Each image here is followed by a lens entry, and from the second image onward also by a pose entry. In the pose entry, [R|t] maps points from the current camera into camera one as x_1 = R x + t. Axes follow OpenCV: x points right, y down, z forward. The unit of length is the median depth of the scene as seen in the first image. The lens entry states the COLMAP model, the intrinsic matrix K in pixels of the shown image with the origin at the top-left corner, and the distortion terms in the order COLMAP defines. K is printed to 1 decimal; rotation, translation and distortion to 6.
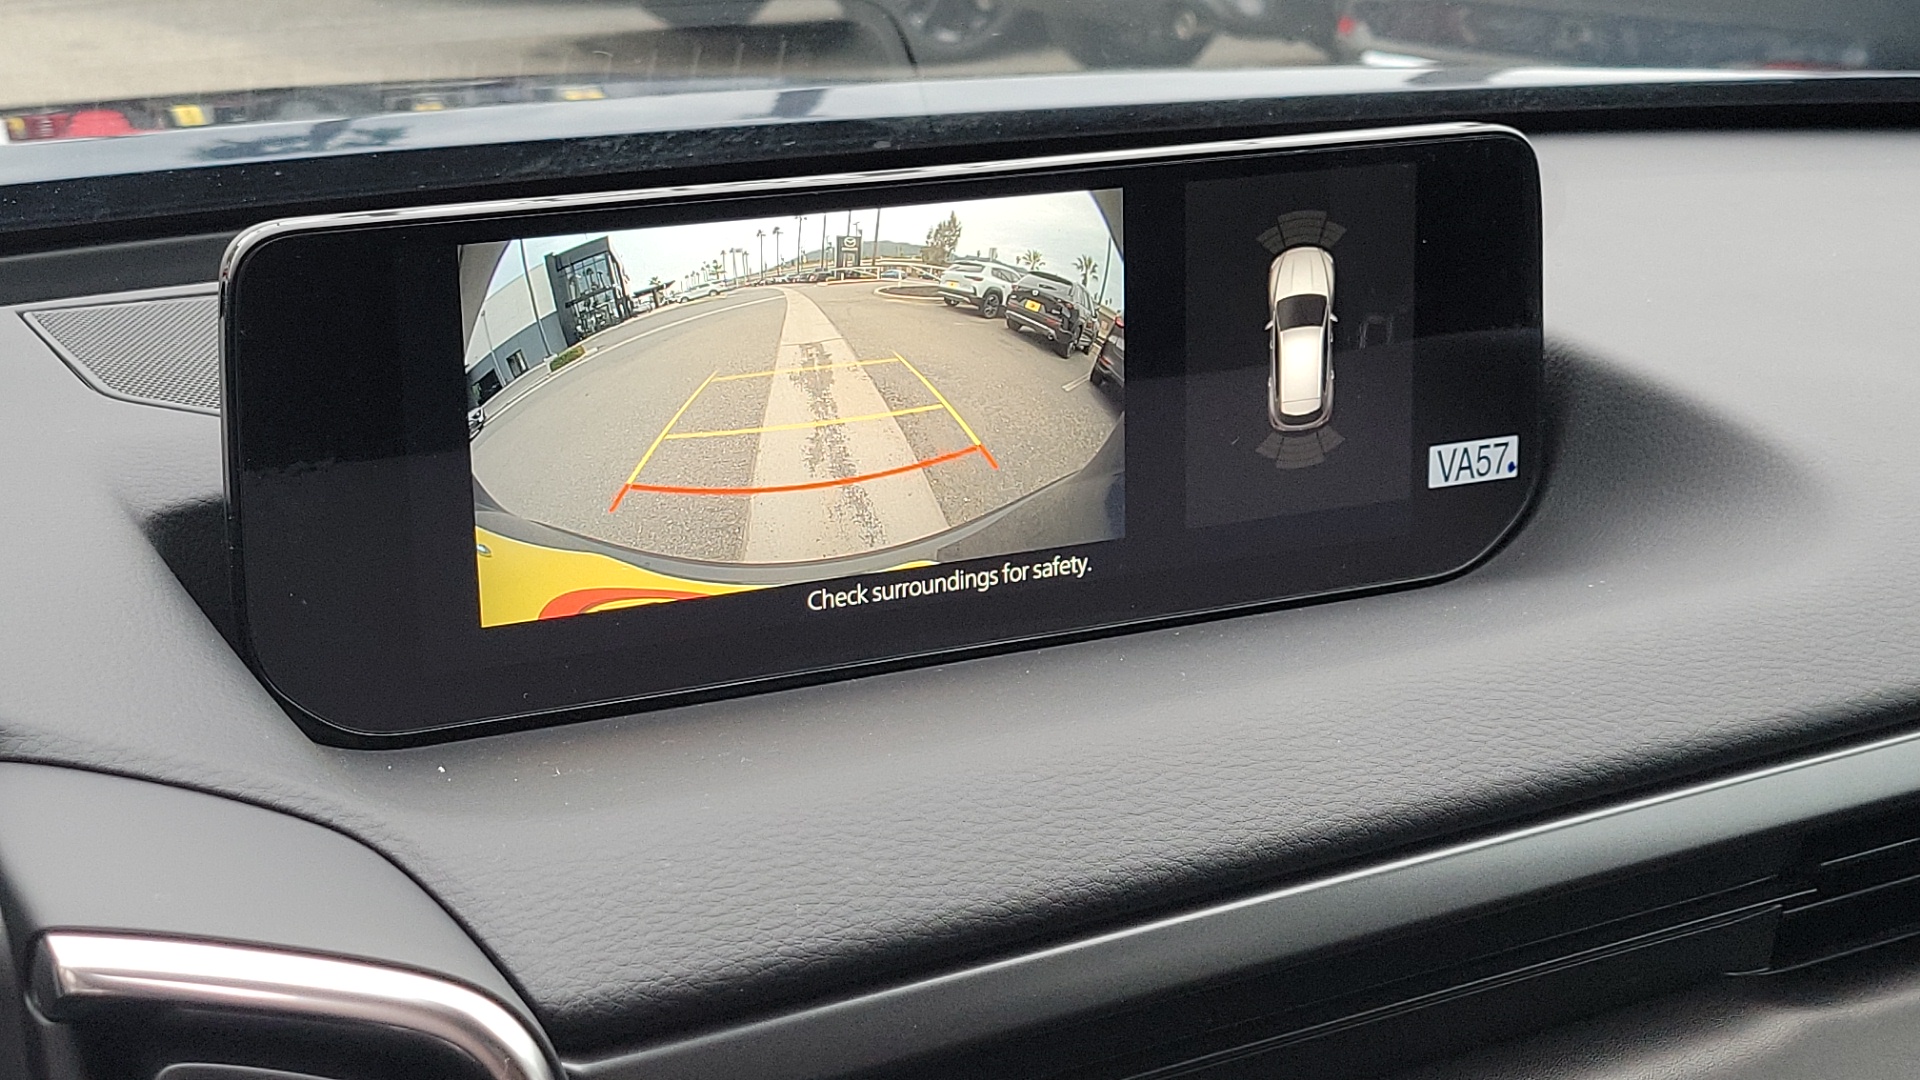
lens RADIAL K [[2911.2, 0, 960.0], [0, 2911.2, 540.0], [0, 0, 1]] dist [0.093380, -0.035169]
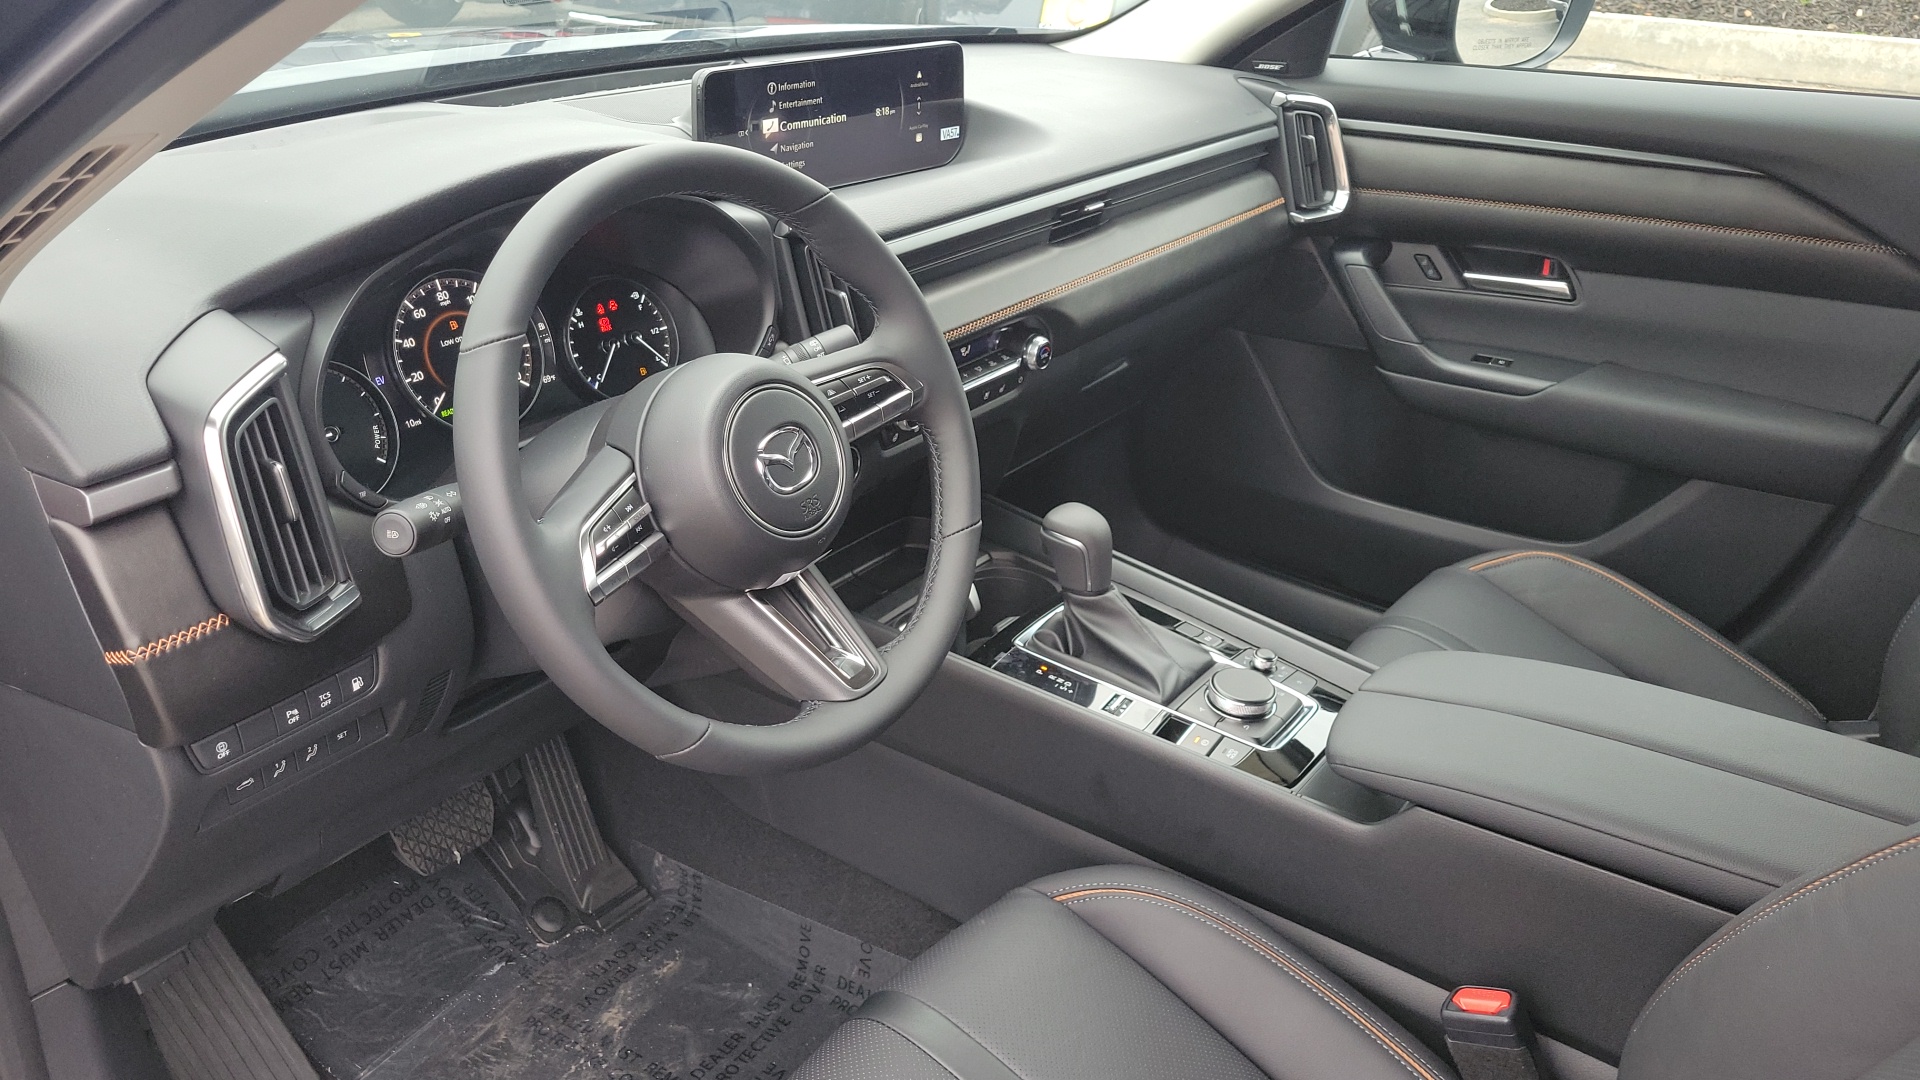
lens RADIAL K [[1460.7, 0, 974.5], [0, 1460.7, 538.6], [0, 0, 1]] dist [0.042749, -0.012640]
pose [[0.904898, -0.142604, 0.401028, -0.864631], [0.066707, 0.978075, 0.197278, 0.156556], [-0.420368, -0.151765, 0.894571, -1.112360]]
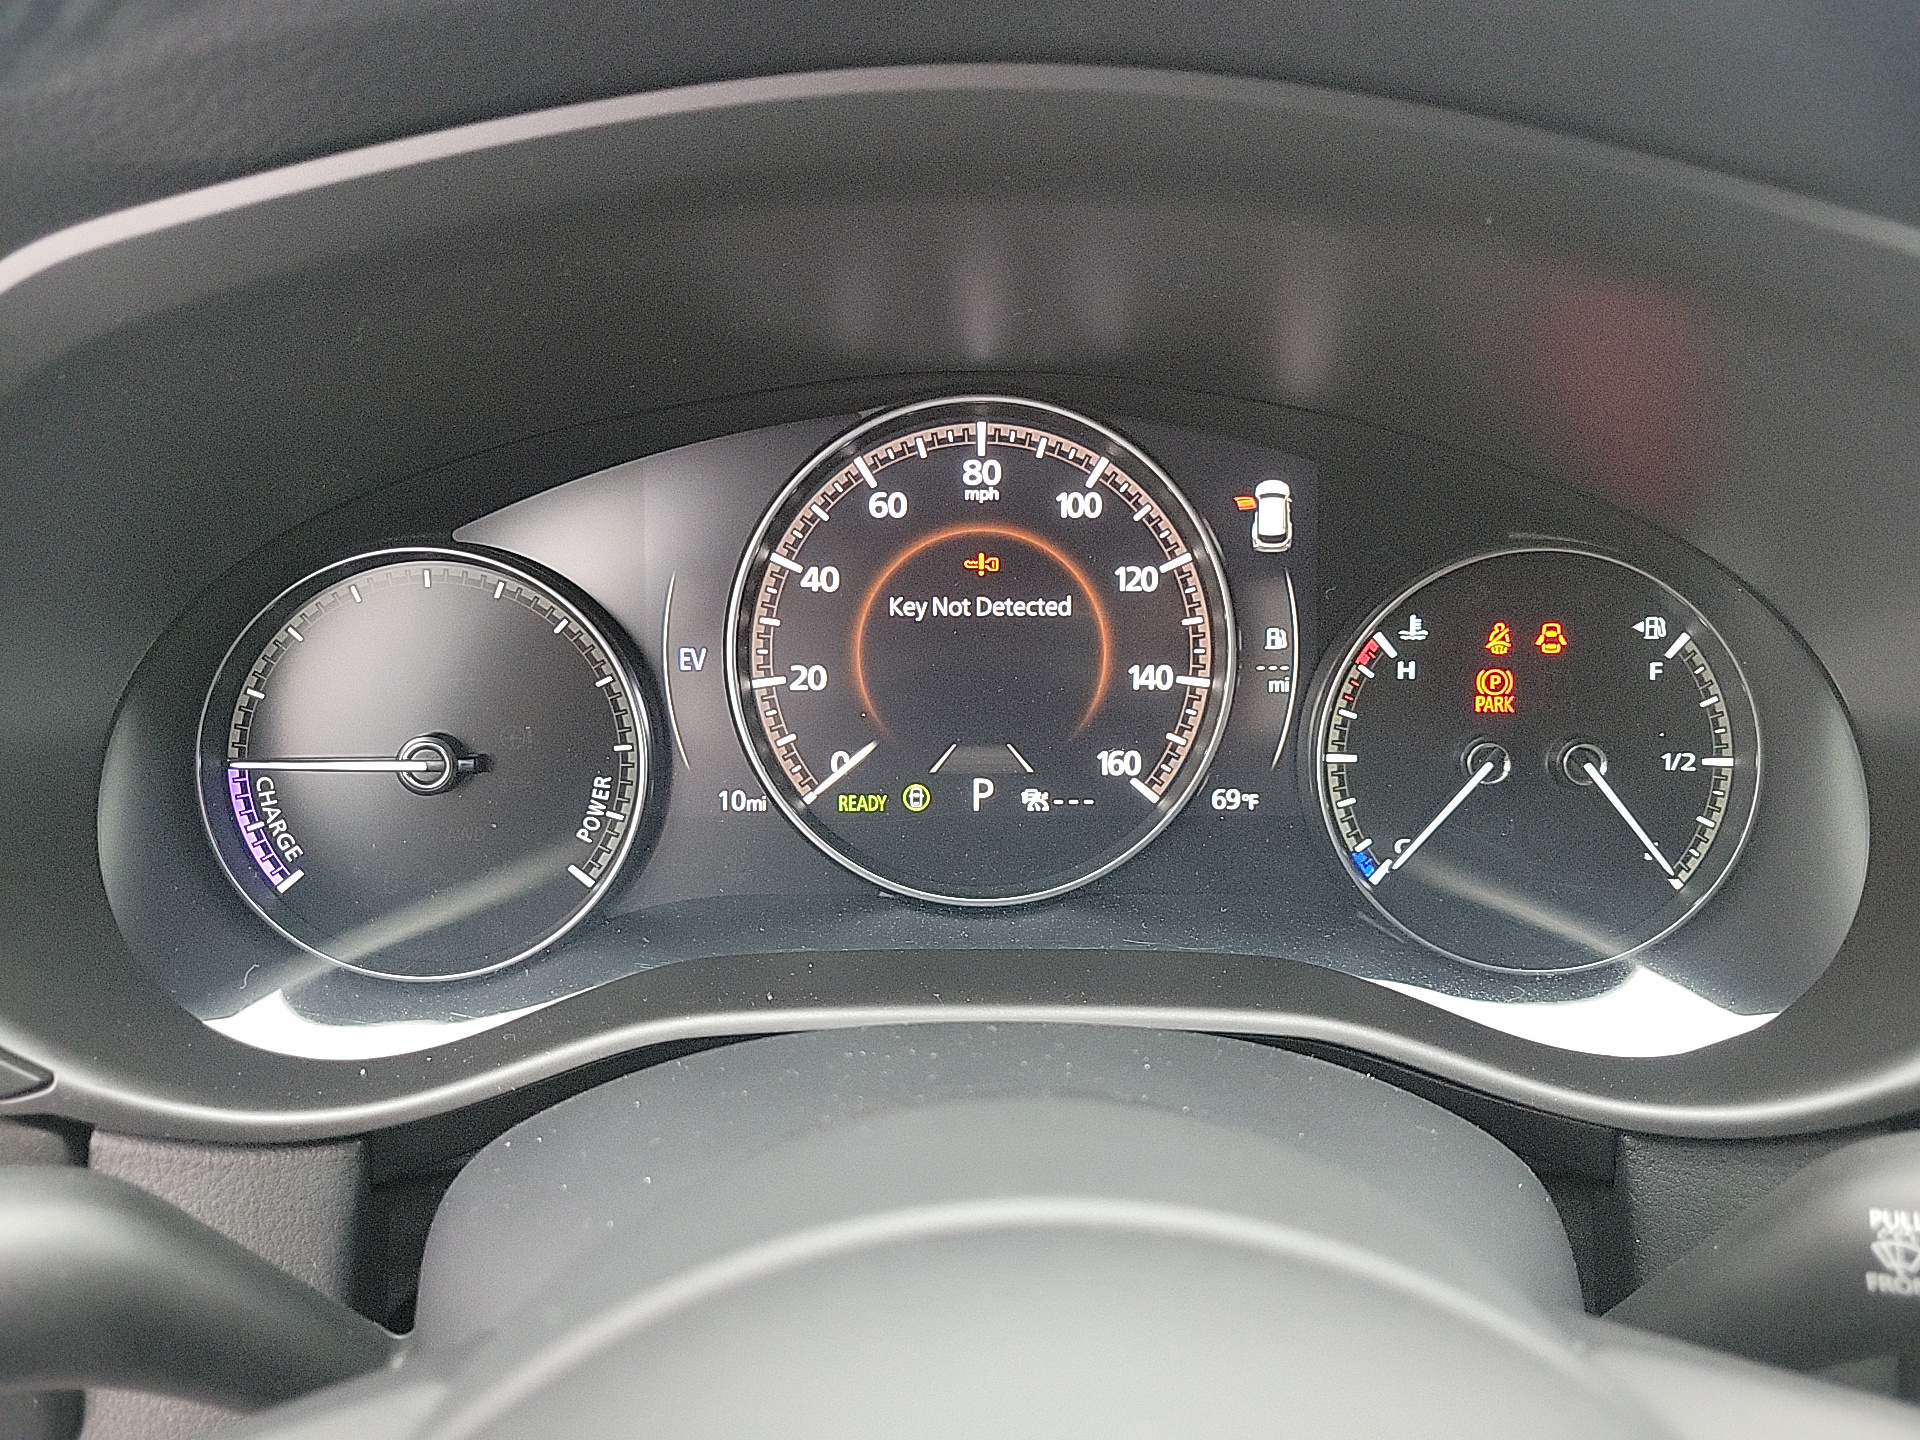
lens RADIAL K [[1474.3, 0, 956.7], [0, 1474.3, 717.9], [0, 0, 1]] dist [0.013879, -0.003935]
pose [[0.879179, 0.226051, -0.419459, -0.411507], [-0.154268, 0.967928, 0.198283, 0.156872], [0.450828, -0.109617, 0.885854, 0.312359]]
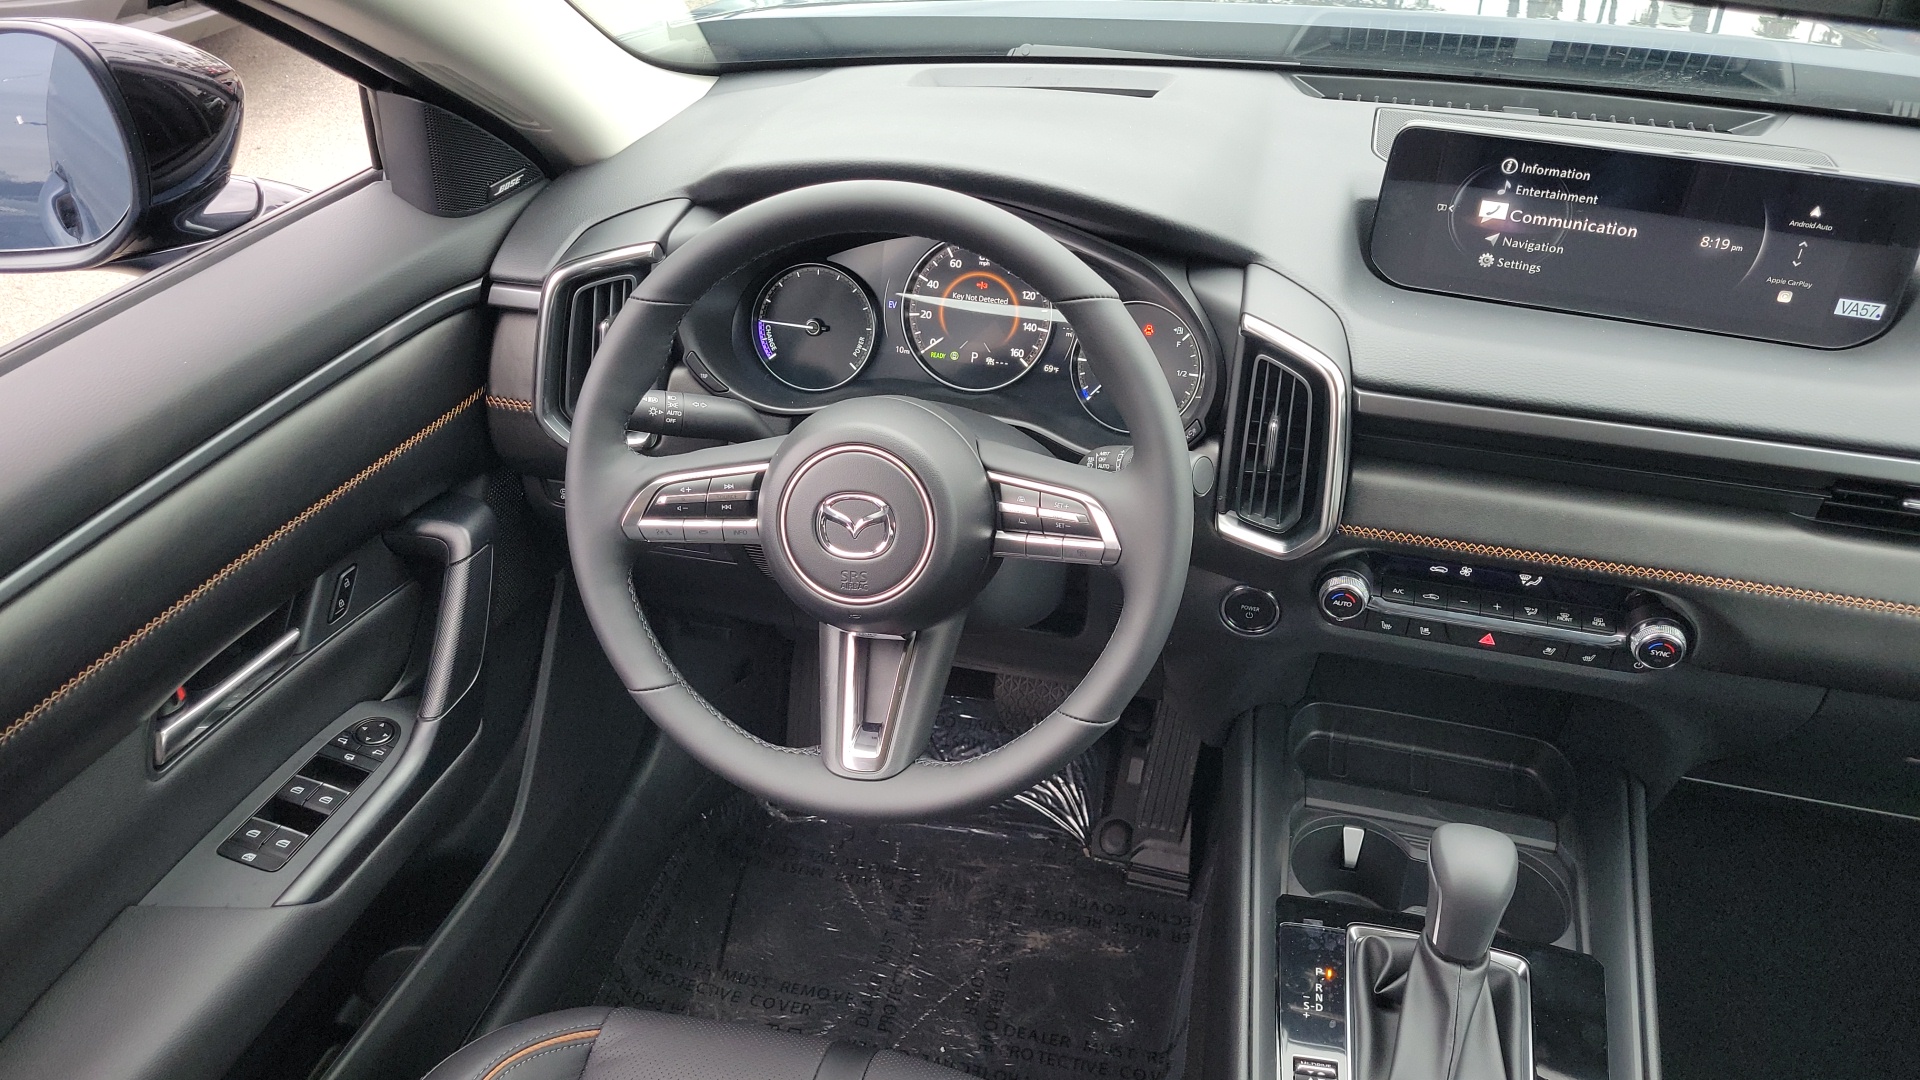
lens RADIAL K [[1449.7, 0, 954.6], [0, 1449.7, 546.4], [0, 0, 1]] dist [0.035664, -0.008206]
pose [[0.726746, 0.414342, -0.547870, 0.515342], [-0.217180, 0.895277, 0.388989, -0.222804], [0.651670, -0.163710, 0.740625, -0.659947]]
